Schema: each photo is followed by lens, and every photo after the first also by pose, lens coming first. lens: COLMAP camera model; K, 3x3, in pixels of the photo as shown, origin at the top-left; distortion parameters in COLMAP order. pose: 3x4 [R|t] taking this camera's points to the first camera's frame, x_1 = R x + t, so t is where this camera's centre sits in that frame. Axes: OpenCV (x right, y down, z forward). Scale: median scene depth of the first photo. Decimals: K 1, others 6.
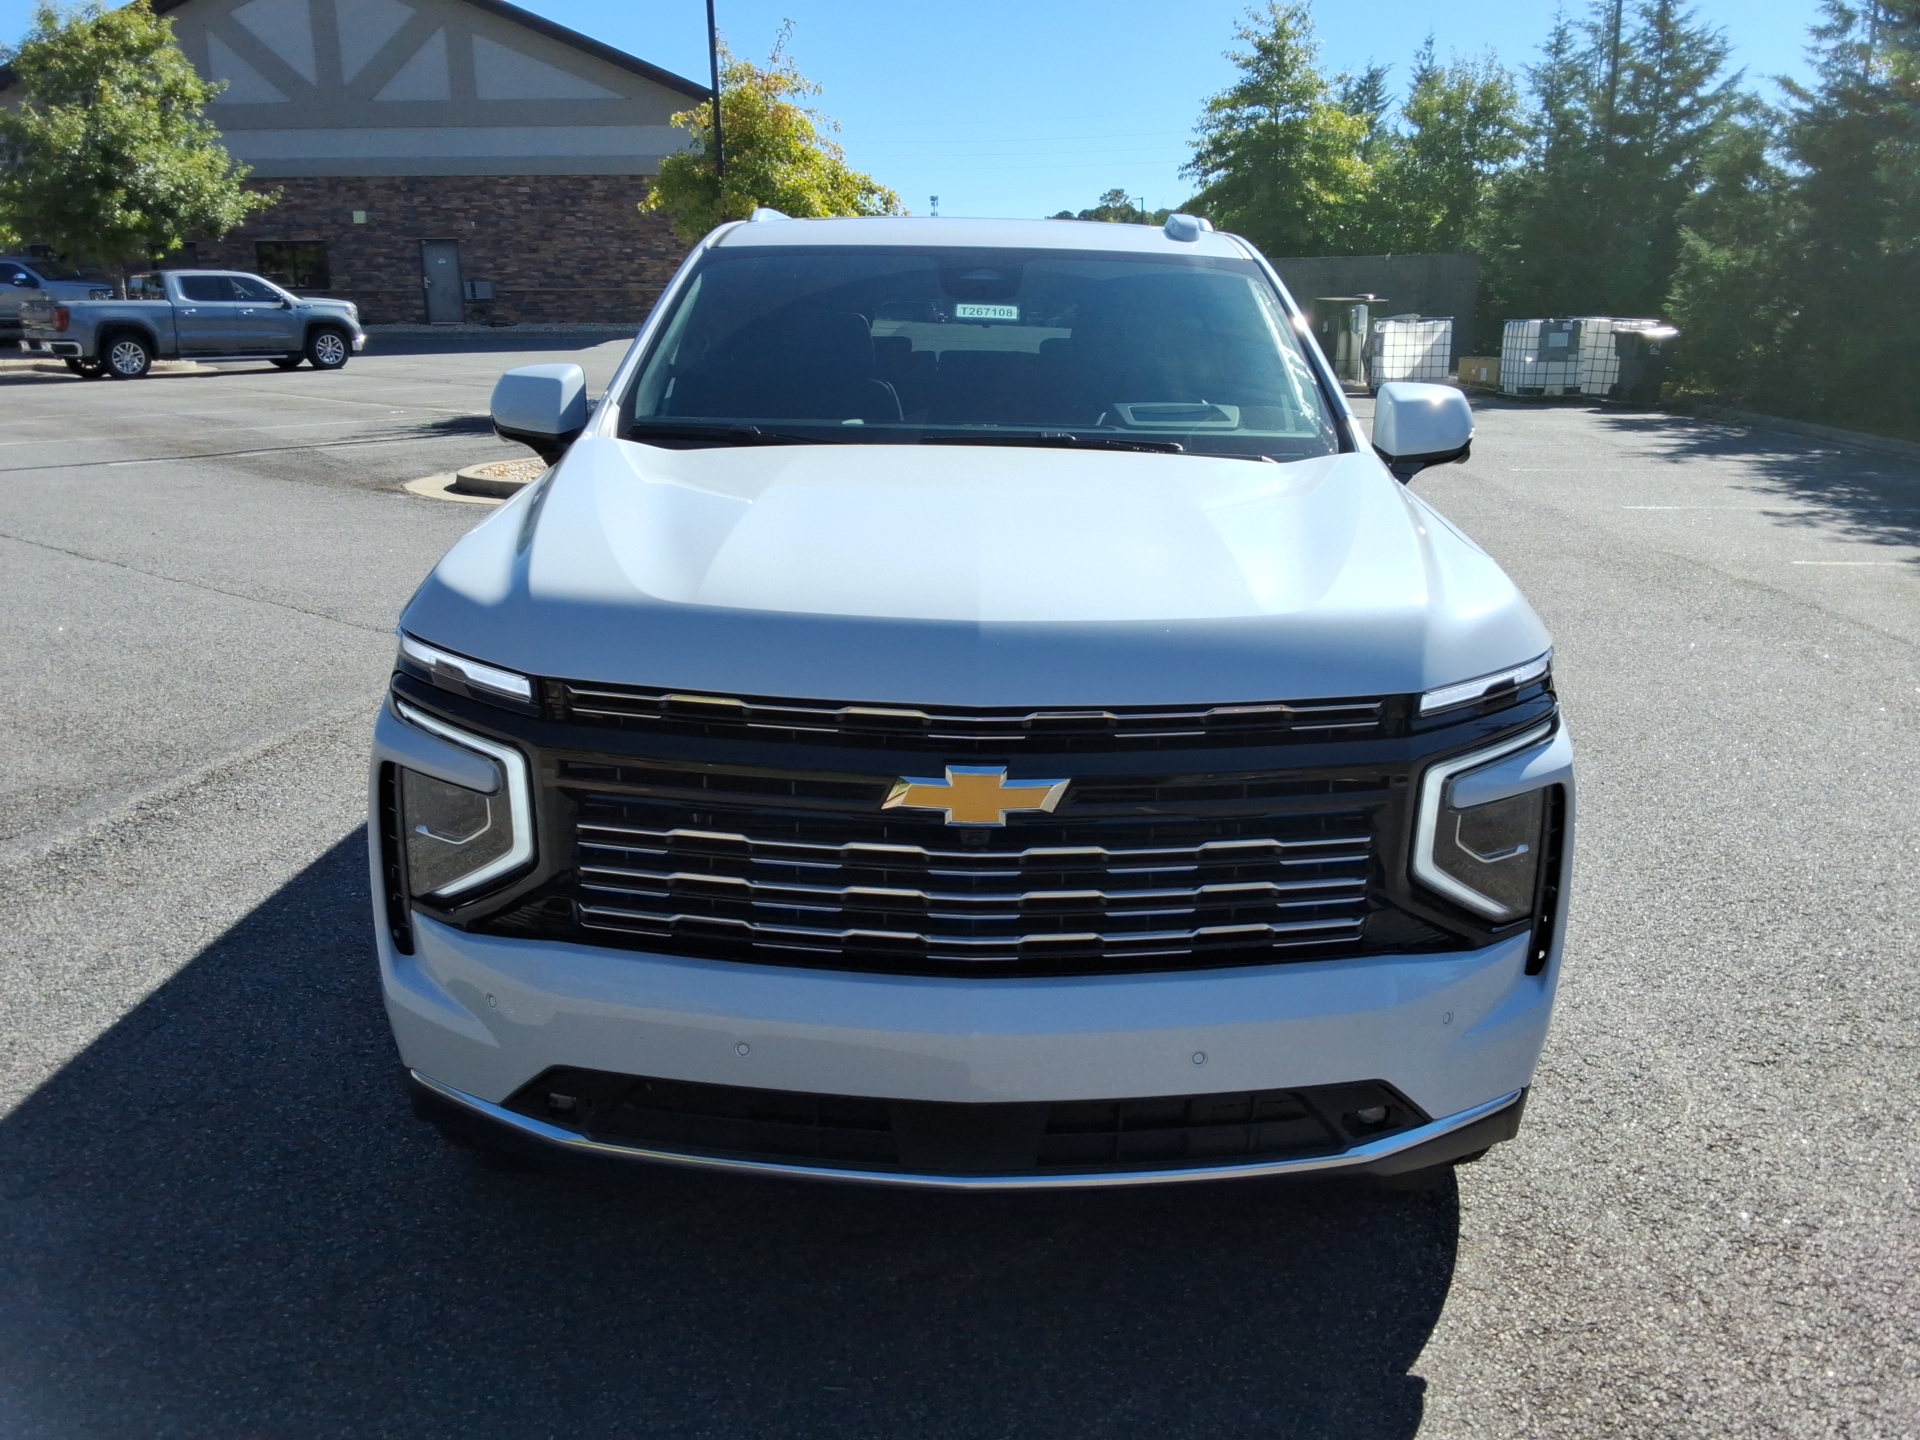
lens RADIAL K [[1548.1, 0, 980.9], [0, 1548.1, 717.3], [0, 0, 1]] dist [0.074091, -0.108469]
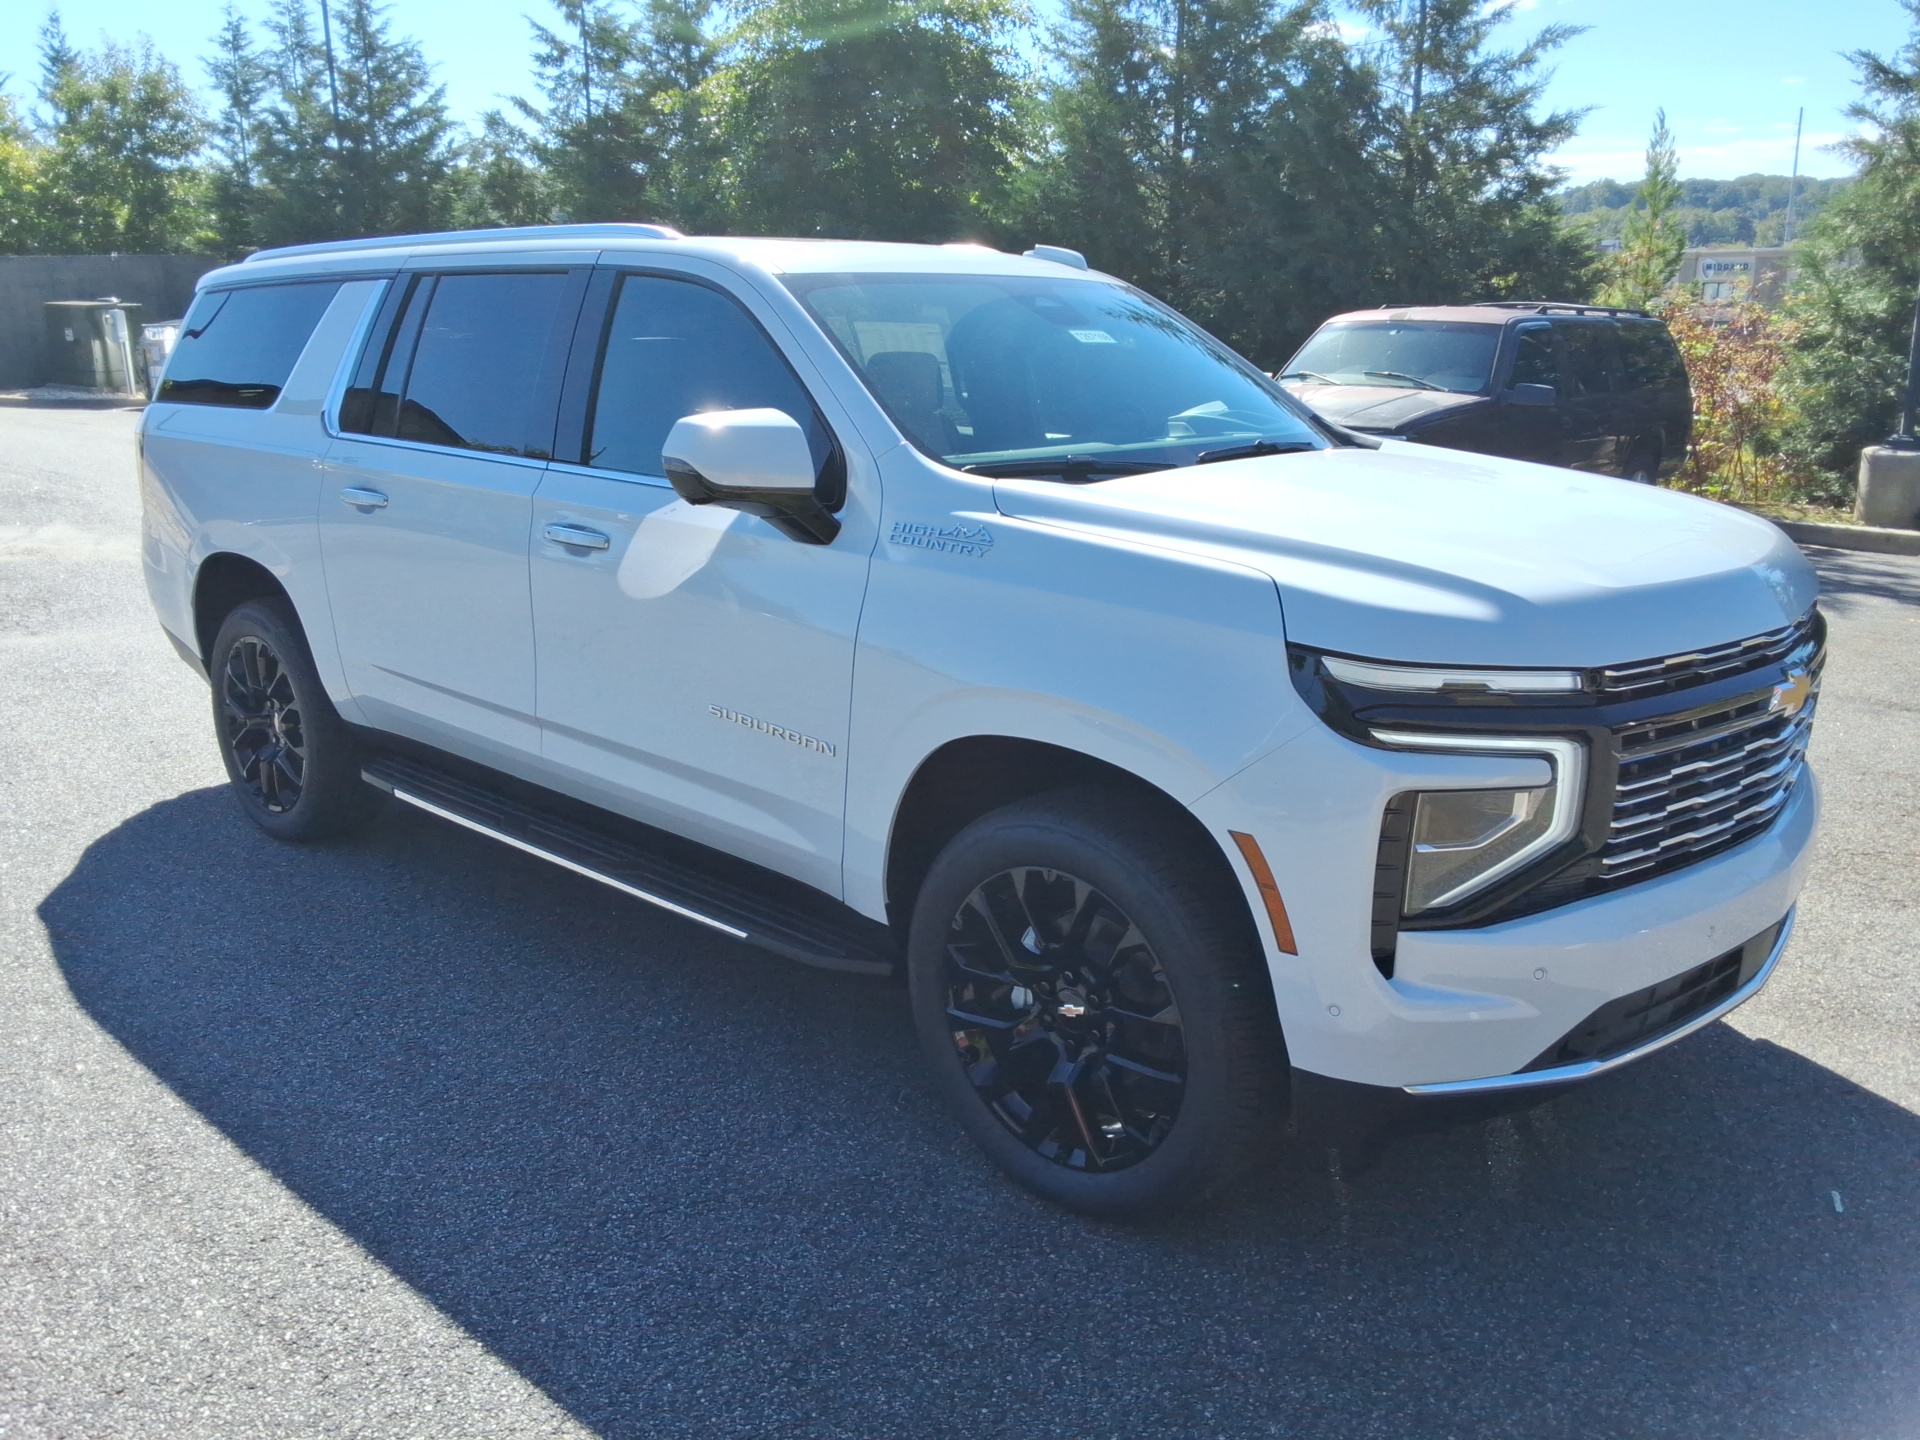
lens RADIAL K [[1548.1, 0, 980.9], [0, 1548.1, 717.3], [0, 0, 1]] dist [0.074091, -0.108469]
pose [[0.670400, -0.198992, 0.714819, -0.112280], [0.199234, 0.976266, 0.084920, -0.014064], [-0.714751, 0.085486, 0.694135, 0.042428]]
